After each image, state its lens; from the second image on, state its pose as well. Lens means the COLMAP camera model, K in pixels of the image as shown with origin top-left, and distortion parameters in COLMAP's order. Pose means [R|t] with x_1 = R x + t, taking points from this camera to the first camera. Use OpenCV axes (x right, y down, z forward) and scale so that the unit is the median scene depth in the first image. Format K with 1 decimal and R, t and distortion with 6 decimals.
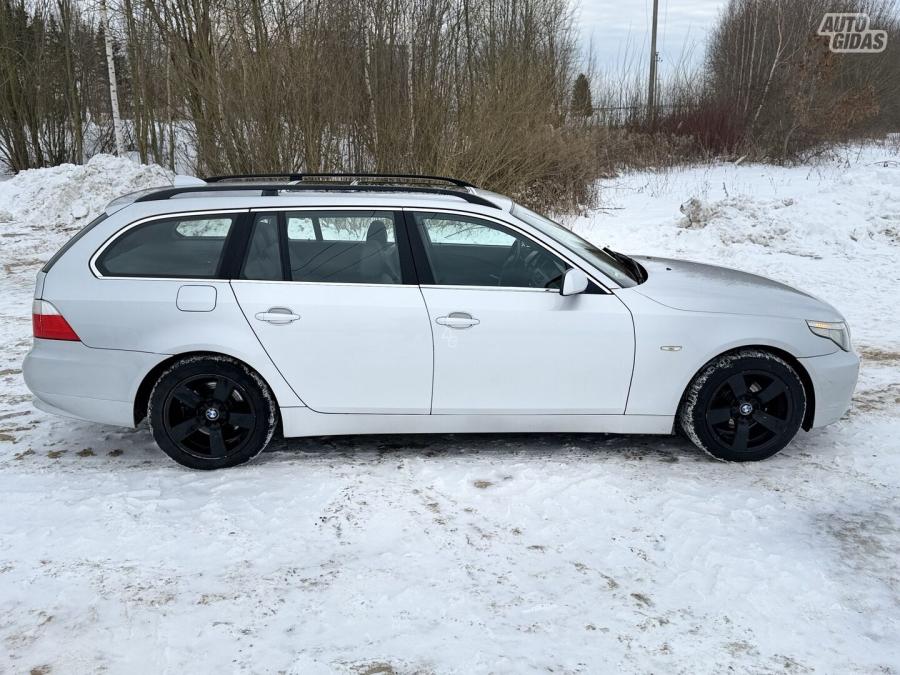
lens RADIAL K [[819.7, 0, 450.0], [0, 819.7, 337.5], [0, 0, 1]] dist [0.150028, -0.276812]
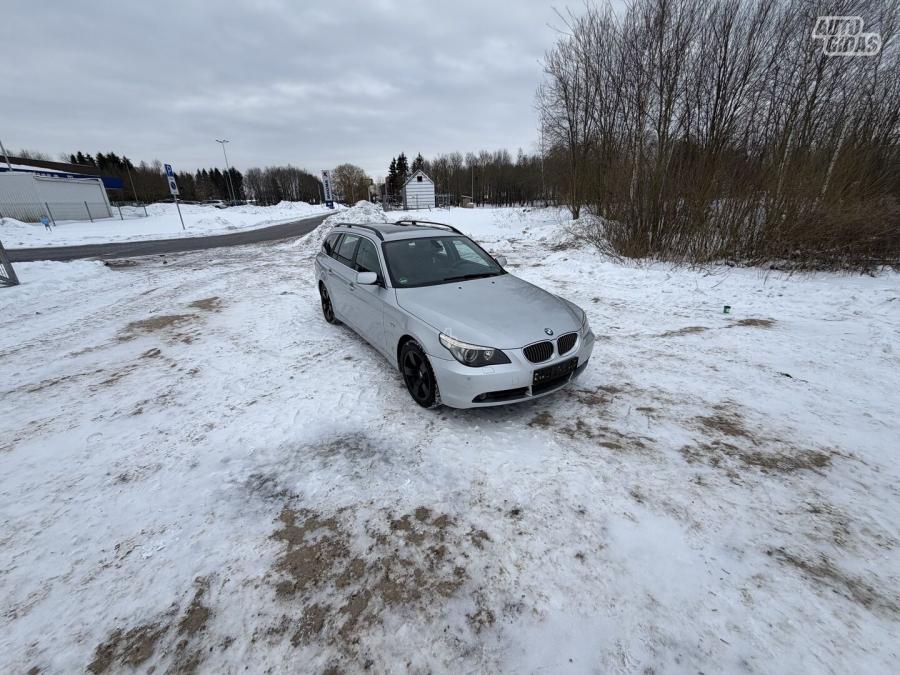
lens RADIAL K [[357.5, 0, 449.0], [0, 357.5, 334.1], [0, 0, 1]] dist [0.000379, -0.000071]
pose [[0.512462, 0.296156, -0.806024, 0.989640], [-0.209045, 0.953433, 0.217409, -0.168365], [0.832877, 0.057081, 0.550507, 0.680854]]
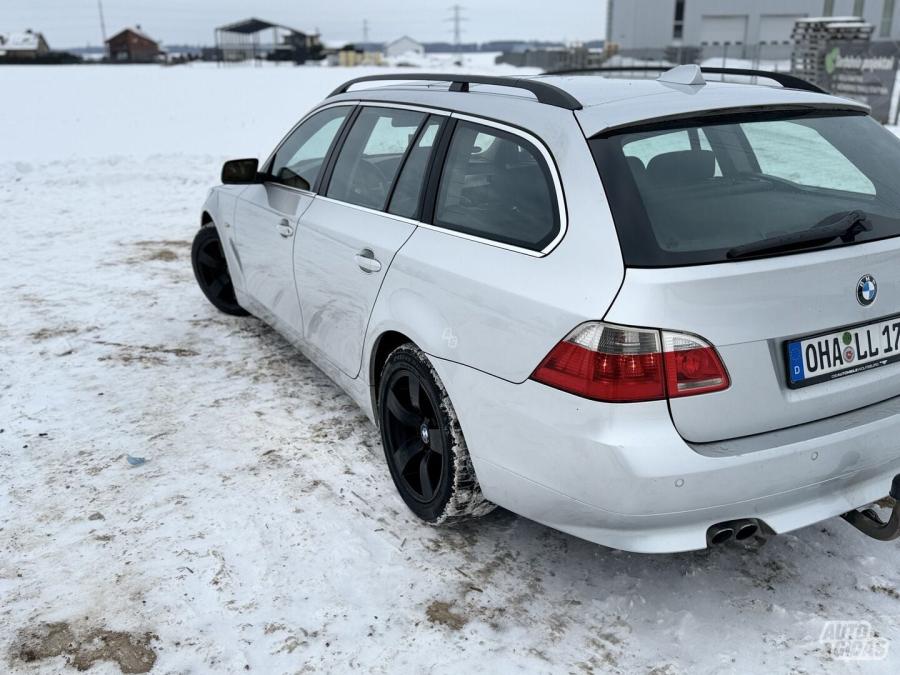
lens RADIAL K [[814.9, 0, 447.5], [0, 814.9, 354.4], [0, 0, 1]] dist [0.116345, -0.195303]
pose [[-0.426718, -0.294532, 0.855080, -0.871002], [0.252005, 0.869312, 0.425195, -0.338083], [-0.868565, 0.396923, -0.296727, 1.556986]]
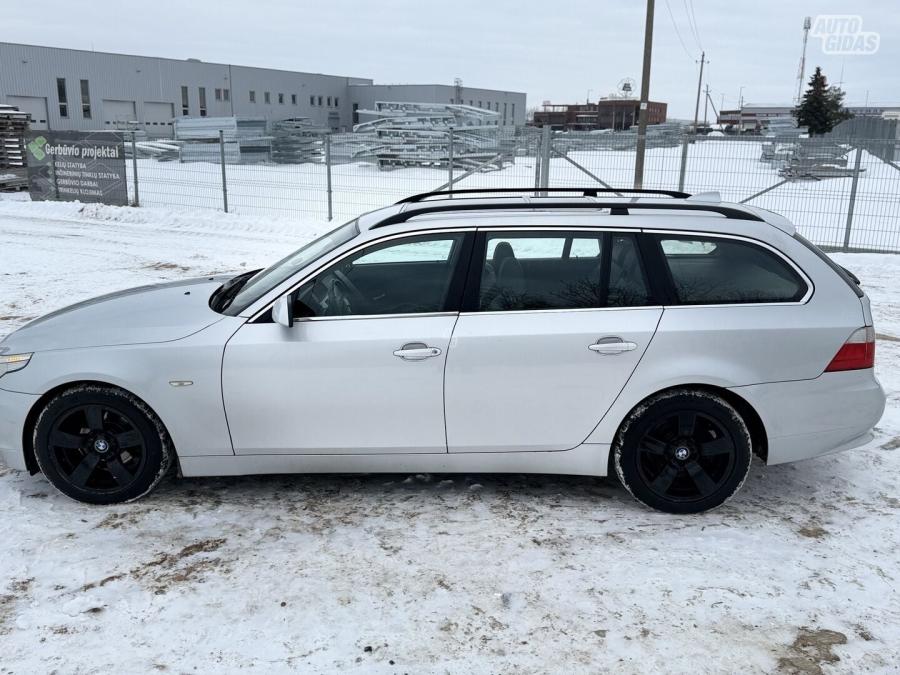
lens RADIAL K [[819.7, 0, 450.0], [0, 819.7, 337.5], [0, 0, 1]] dist [0.150028, -0.276812]
pose [[-0.997939, -0.016257, 0.062070, -0.101196], [0.016009, 0.873694, 0.486213, -0.580998], [-0.062134, 0.486205, -0.871633, 2.178331]]
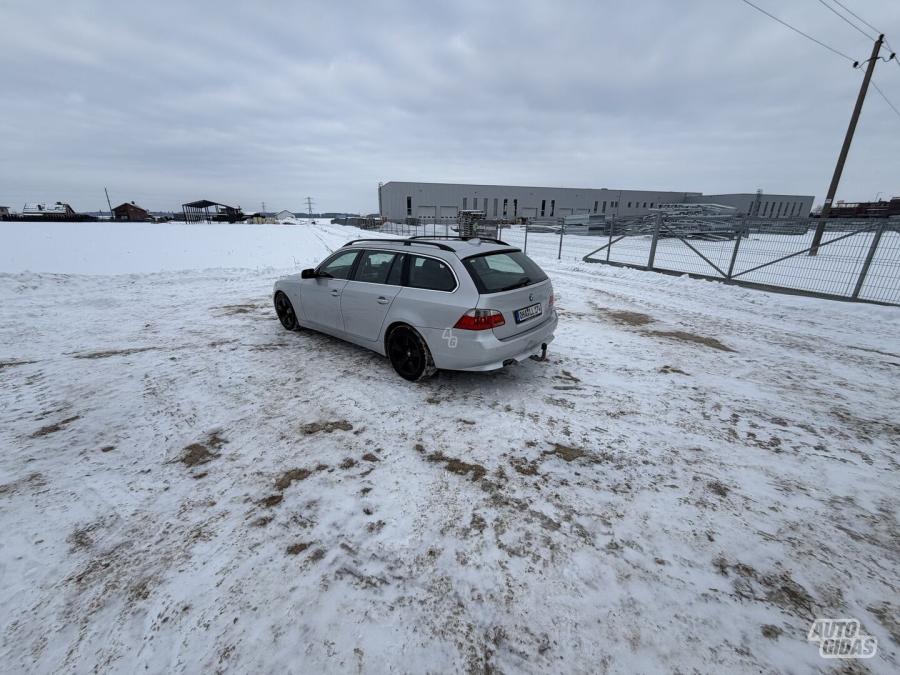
lens RADIAL K [[357.5, 0, 449.0], [0, 357.5, 334.1], [0, 0, 1]] dist [0.000379, -0.000071]
pose [[-0.721131, -0.204780, 0.661843, -0.980748], [0.184571, 0.864003, 0.468435, -0.456202], [-0.667761, 0.459960, -0.585263, 1.847344]]
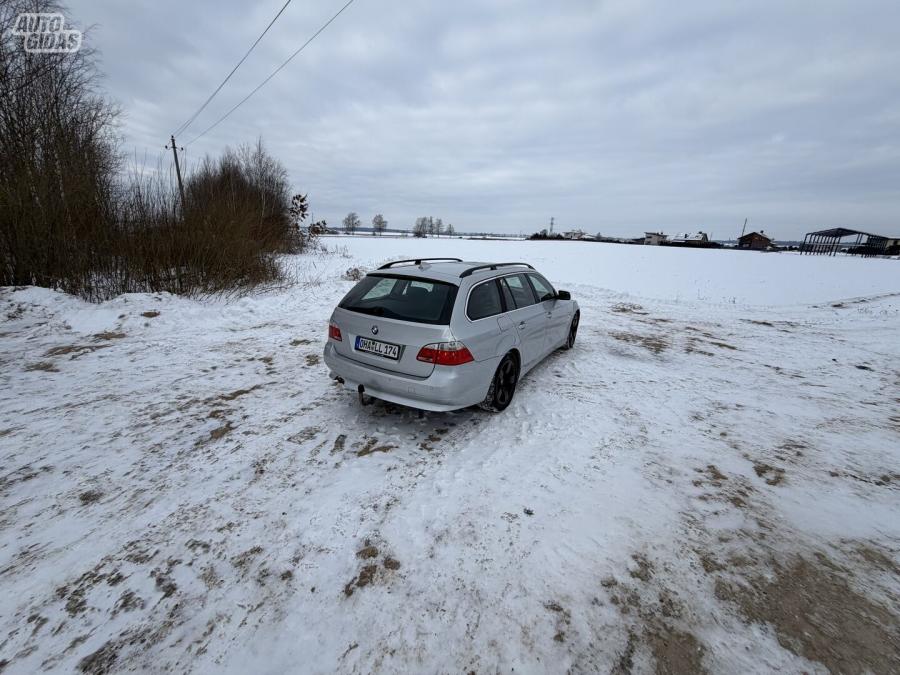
lens RADIAL K [[357.5, 0, 449.0], [0, 357.5, 334.1], [0, 0, 1]] dist [0.000379, -0.000071]
pose [[0.570356, -0.189963, 0.799130, -1.041113], [0.175633, 0.978594, 0.107271, -0.134303], [-0.802401, 0.079171, 0.591511, 0.601693]]
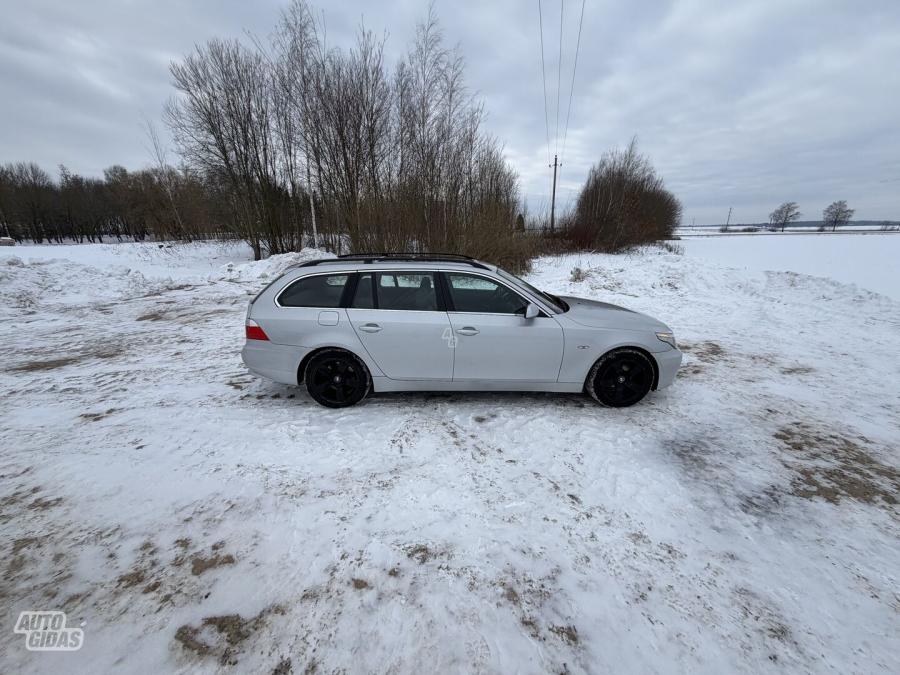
lens RADIAL K [[357.5, 0, 449.0], [0, 357.5, 334.1], [0, 0, 1]] dist [0.000379, -0.000071]
pose [[0.999365, 0.009764, -0.034267, -0.004741], [-0.009219, 0.999829, 0.016022, -0.026733], [0.034418, -0.015696, 0.999284, 0.196985]]
